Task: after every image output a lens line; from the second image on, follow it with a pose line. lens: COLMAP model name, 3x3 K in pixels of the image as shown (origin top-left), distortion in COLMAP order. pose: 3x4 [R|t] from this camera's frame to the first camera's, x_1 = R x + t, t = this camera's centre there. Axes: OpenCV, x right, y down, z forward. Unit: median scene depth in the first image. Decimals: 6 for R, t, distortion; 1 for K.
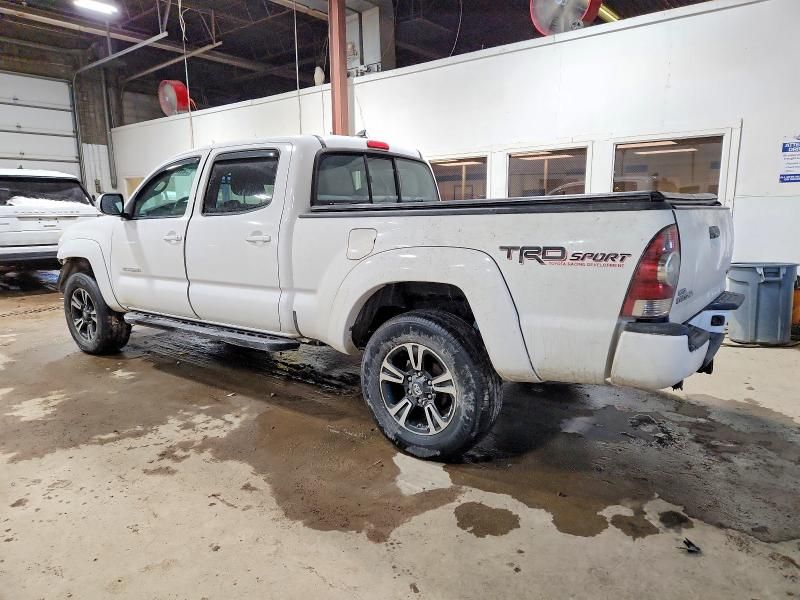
lens RADIAL K [[555.7, 0, 402.1], [0, 555.7, 303.1], [0, 0, 1]] dist [-0.001159, -0.006112]
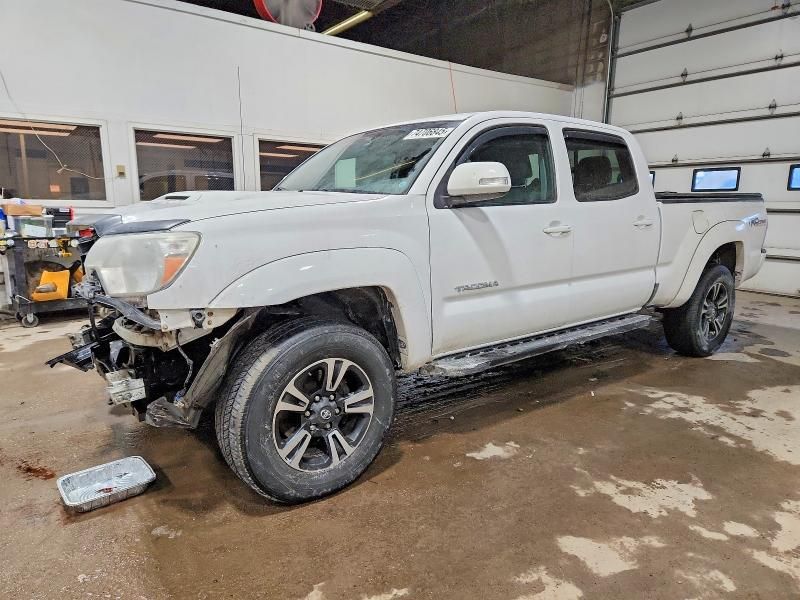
lens RADIAL K [[555.7, 0, 404.5], [0, 555.7, 300.9], [0, 0, 1]] dist [-0.001159, -0.006112]
pose [[0.258947, -0.159596, 0.952615, -1.400446], [0.152742, 0.980611, 0.122767, -0.168681], [-0.953738, 0.113714, 0.278303, 1.142031]]
